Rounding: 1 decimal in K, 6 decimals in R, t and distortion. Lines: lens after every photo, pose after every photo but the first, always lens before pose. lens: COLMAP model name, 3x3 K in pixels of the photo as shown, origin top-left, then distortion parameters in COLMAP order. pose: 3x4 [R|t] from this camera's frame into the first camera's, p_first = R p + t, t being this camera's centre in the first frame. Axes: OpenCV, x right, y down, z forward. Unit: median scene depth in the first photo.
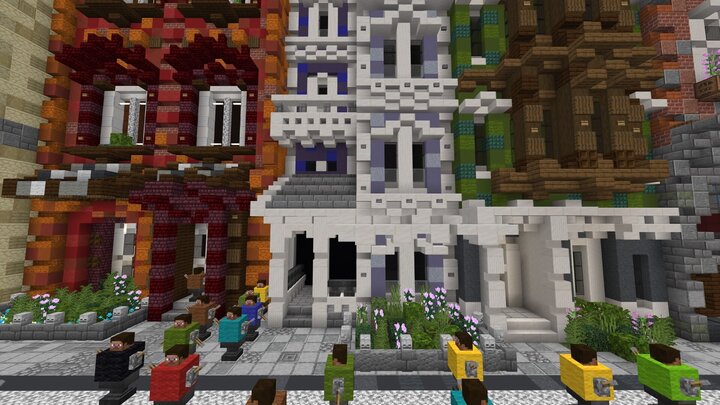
lens RADIAL K [[237.5, 0, 360.0], [0, 237.5, 202.5], [0, 0, 1]] dist [0.000334, -0.000071]
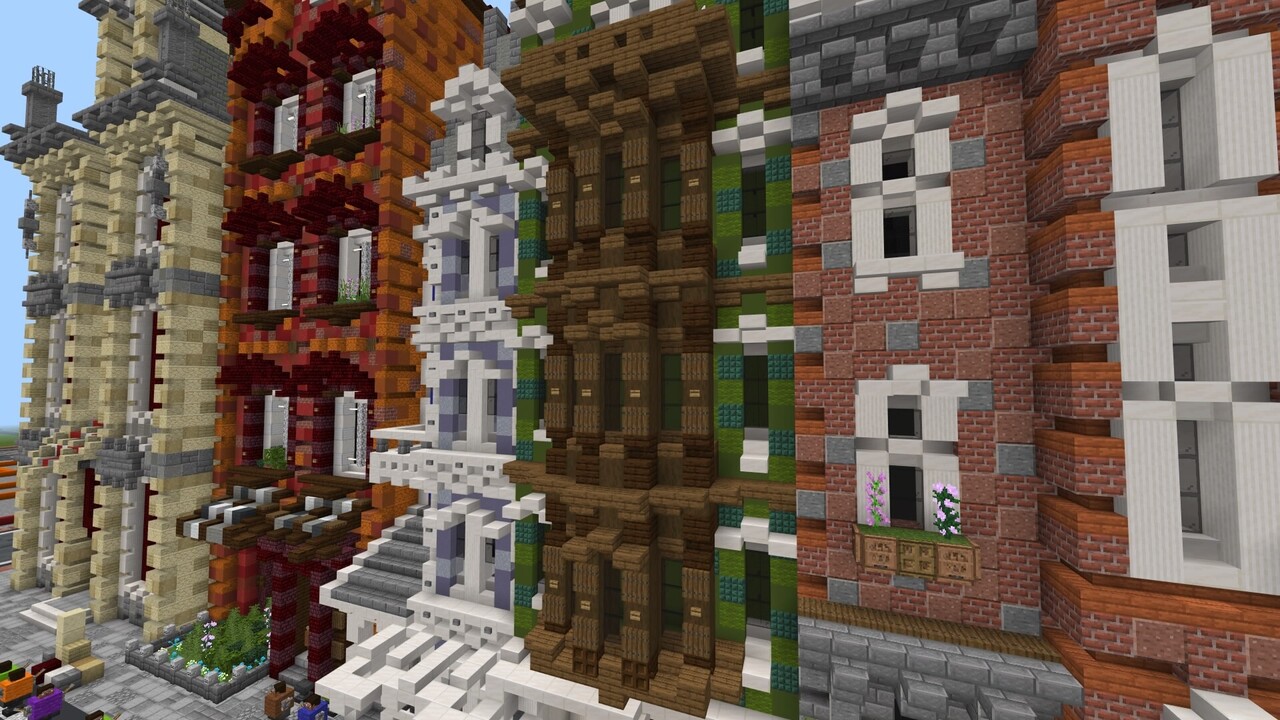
lens RADIAL K [[422.3, 0, 640.0], [0, 422.3, 360.0], [0, 0, 1]] dist [-0.000153, -0.000070]
pose [[0.937421, -0.014048, -0.347915, 1.197513], [0.027793, 0.999017, 0.034546, -0.848322], [0.347087, -0.042054, 0.936889, -0.047232]]
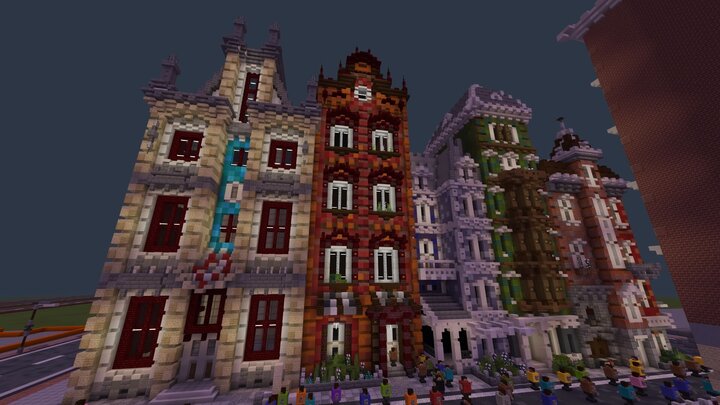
lens RADIAL K [[237.5, 0, 360.0], [0, 237.5, 202.5], [0, 0, 1]] dist [0.000334, -0.000071]
pose [[0.982181, 0.054480, 0.179865, -1.583985], [-0.014150, 0.975782, -0.218289, -0.567848], [-0.187401, 0.211854, 0.959166, -1.338785]]
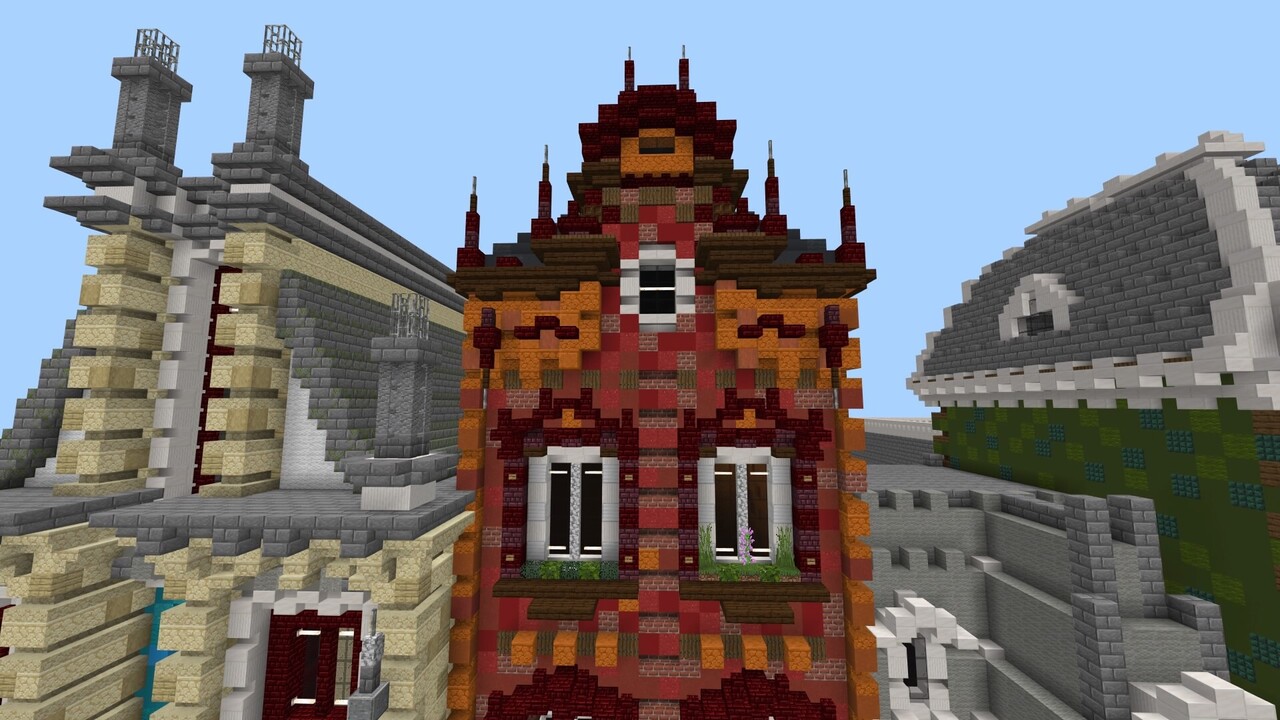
lens RADIAL K [[422.3, 0, 640.0], [0, 422.3, 360.0], [0, 0, 1]] dist [-0.000153, -0.000070]
pose [[0.999507, -0.008314, -0.030288, -1.058098], [0.007317, 0.999432, -0.032893, -0.901559], [0.030544, 0.032655, 0.999000, -0.014943]]
